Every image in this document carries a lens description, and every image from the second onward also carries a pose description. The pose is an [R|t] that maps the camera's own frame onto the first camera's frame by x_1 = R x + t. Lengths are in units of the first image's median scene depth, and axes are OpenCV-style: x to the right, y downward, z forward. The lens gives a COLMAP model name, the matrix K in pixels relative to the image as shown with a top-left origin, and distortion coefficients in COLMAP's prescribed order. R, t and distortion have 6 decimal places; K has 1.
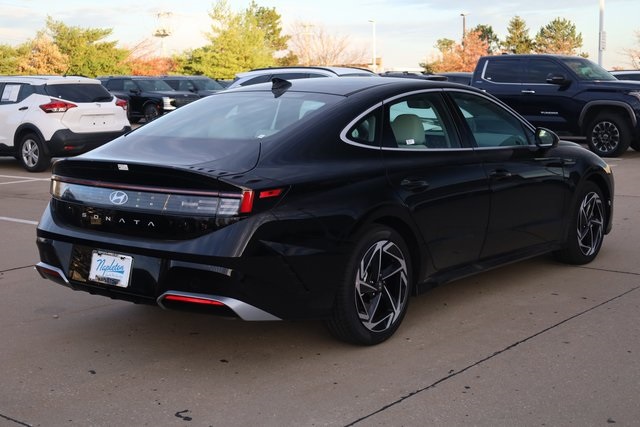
lens RADIAL K [[920.3, 0, 320.0], [0, 920.3, 213.5], [0, 0, 1]] dist [-0.018887, 0.011545]
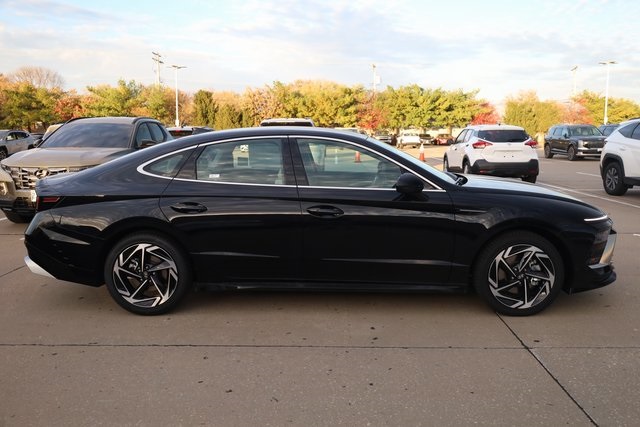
lens RADIAL K [[554.0, 0, 320.0], [0, 554.0, 213.5], [0, 0, 1]] dist [-0.045581, -0.003407]
pose [[0.617895, 0.120530, -0.776967, 0.468484], [-0.111146, 0.991647, 0.065443, -0.053745], [0.778365, 0.045920, 0.626131, 0.359522]]
